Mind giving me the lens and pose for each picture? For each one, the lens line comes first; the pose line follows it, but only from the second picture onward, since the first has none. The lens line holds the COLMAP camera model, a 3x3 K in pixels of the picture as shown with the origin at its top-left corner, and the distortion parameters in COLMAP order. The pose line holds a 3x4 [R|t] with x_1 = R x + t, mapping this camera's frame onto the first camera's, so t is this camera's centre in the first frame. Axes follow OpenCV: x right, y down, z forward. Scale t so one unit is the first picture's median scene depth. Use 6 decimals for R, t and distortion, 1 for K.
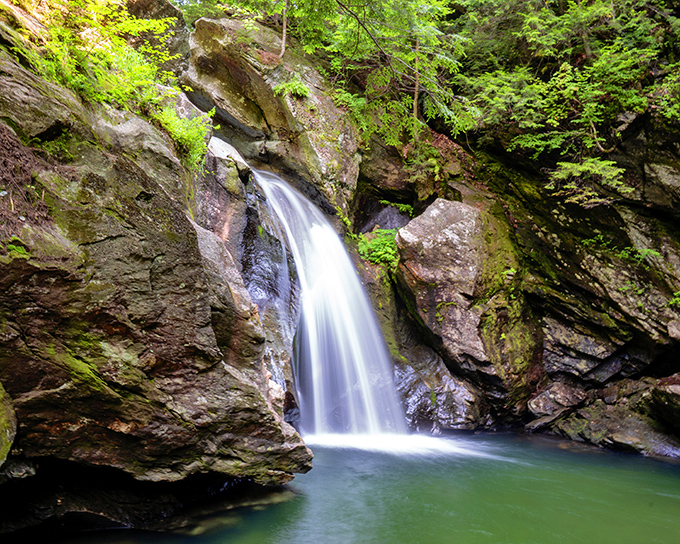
lens RADIAL K [[616.1, 0, 342.7], [0, 616.1, 271.3], [0, 0, 1]] dist [-0.100088, 0.000509]
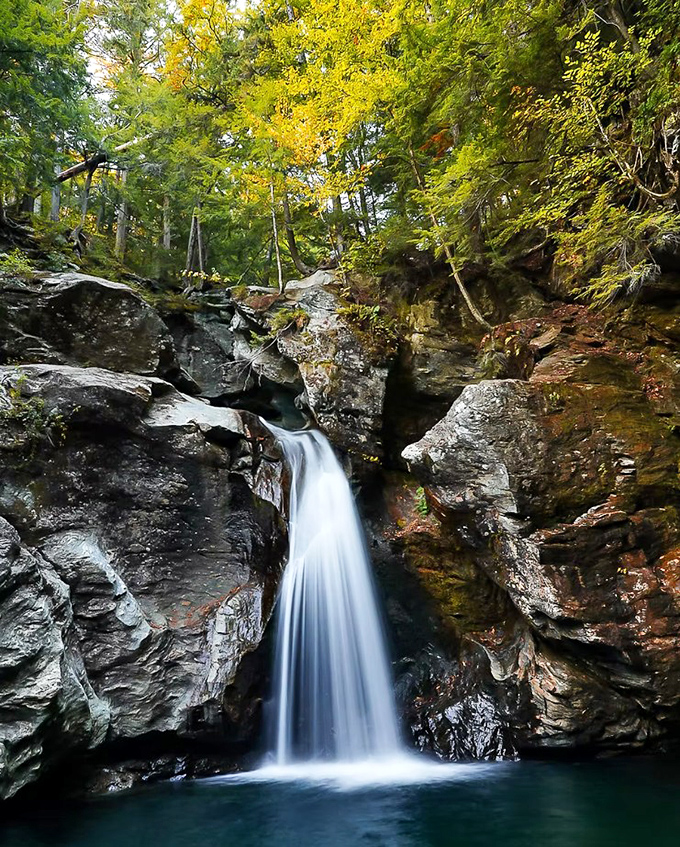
lens RADIAL K [[708.5, 0, 339.6], [0, 708.5, 429.3], [0, 0, 1]] dist [-0.016148, 0.008241]
pose [[0.785789, -0.305321, -0.537880, 0.470676], [0.169531, 0.942678, -0.287433, 0.131788], [0.594807, 0.134674, 0.792507, 0.316678]]
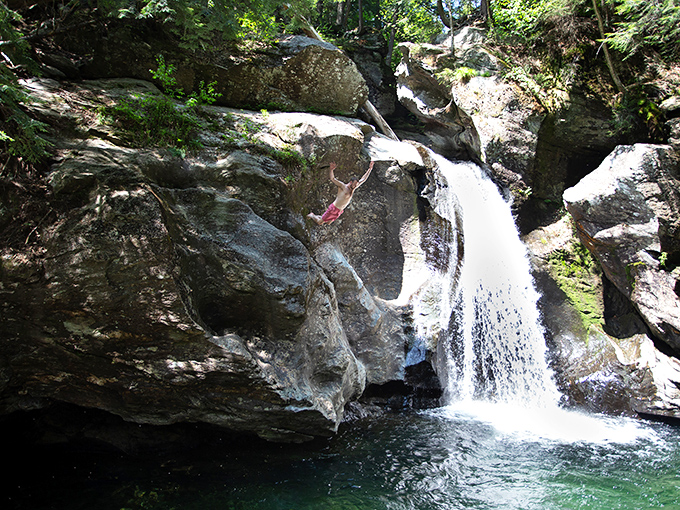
lens RADIAL K [[499.3, 0, 336.9], [0, 499.3, 248.9], [0, 0, 1]] dist [-0.031300, 0.010334]
pose [[0.716929, -0.113330, -0.687873, 0.351388], [0.102330, 0.993118, -0.056968, 0.027877], [0.689595, -0.029548, 0.723592, 0.215831]]
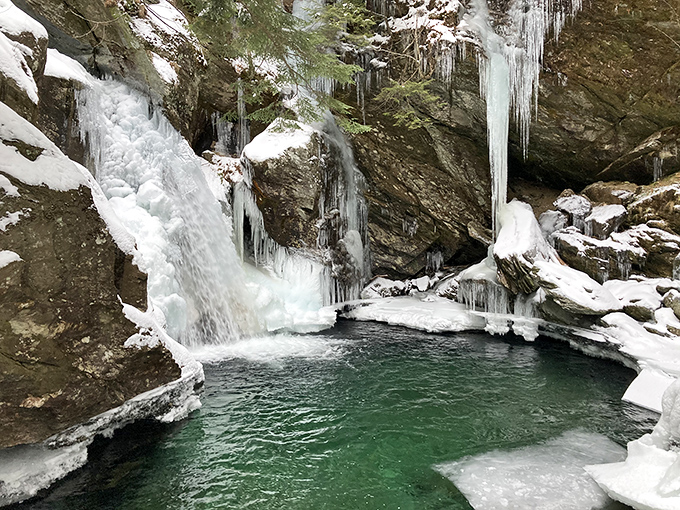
lens RADIAL K [[555.1, 0, 344.0], [0, 555.1, 243.5], [0, 0, 1]] dist [0.032302, -0.010507]
pose [[0.943582, -0.064810, 0.324734, -0.069494], [0.019692, 0.989907, 0.140344, -0.040979], [-0.330552, -0.126032, 0.935335, 0.016381]]
